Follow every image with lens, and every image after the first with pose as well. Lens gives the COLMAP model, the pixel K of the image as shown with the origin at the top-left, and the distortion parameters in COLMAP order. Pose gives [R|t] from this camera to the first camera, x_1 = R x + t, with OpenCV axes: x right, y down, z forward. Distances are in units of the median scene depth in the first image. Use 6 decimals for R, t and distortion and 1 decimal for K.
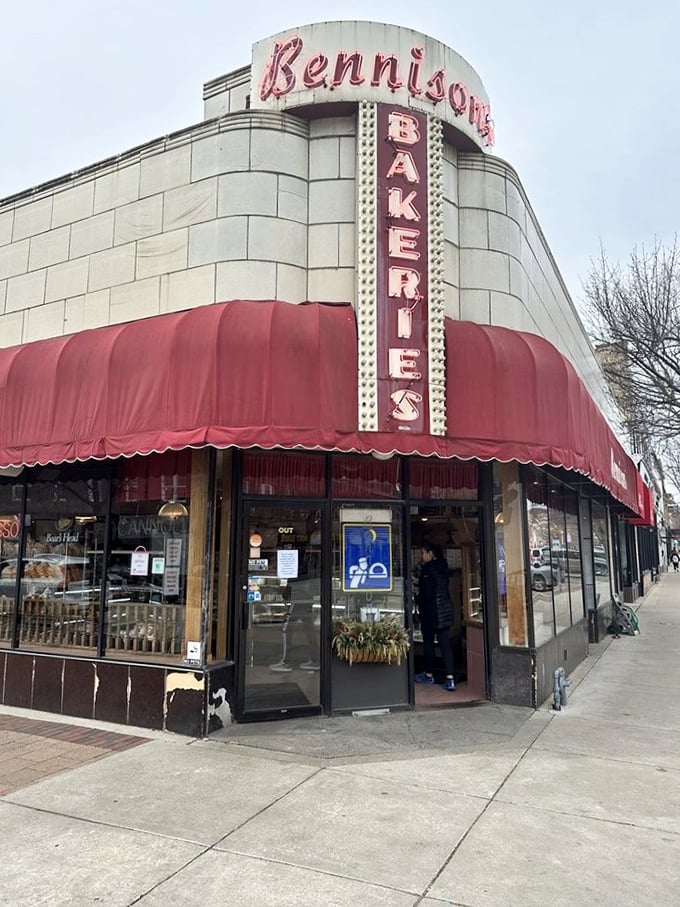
lens RADIAL K [[647.0, 0, 340.0], [0, 647.0, 453.5], [0, 0, 1]] dist [0.098519, -0.196036]
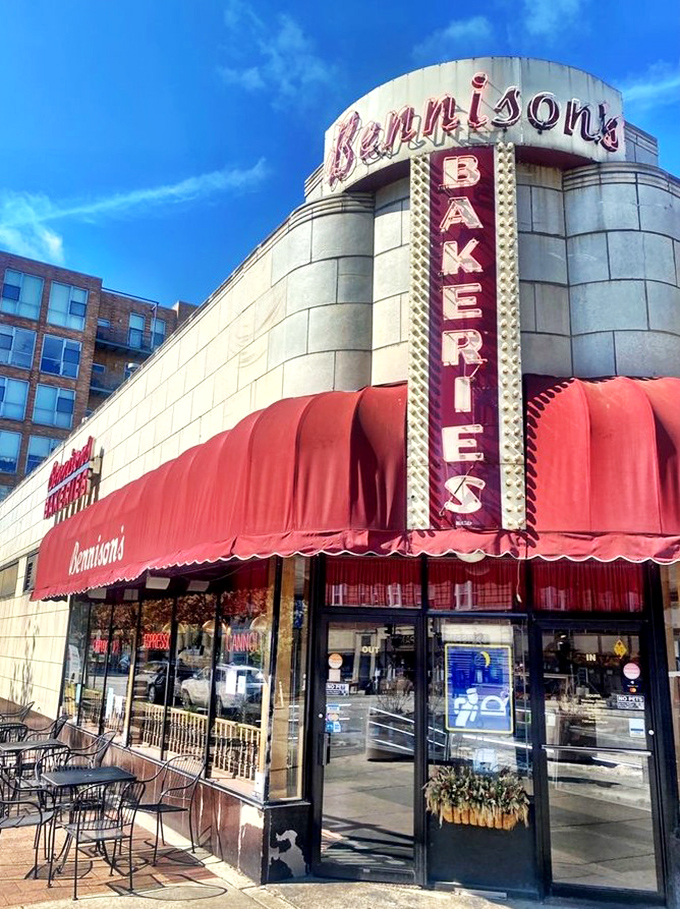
lens RADIAL K [[770.3, 0, 340.0], [0, 770.3, 454.5], [0, 0, 1]] dist [0.026099, -0.063052]
pose [[0.849296, -0.106473, -0.517069, 0.449528], [0.041773, 0.989933, -0.135231, -0.000808], [0.526262, 0.093252, 0.845194, 0.099222]]
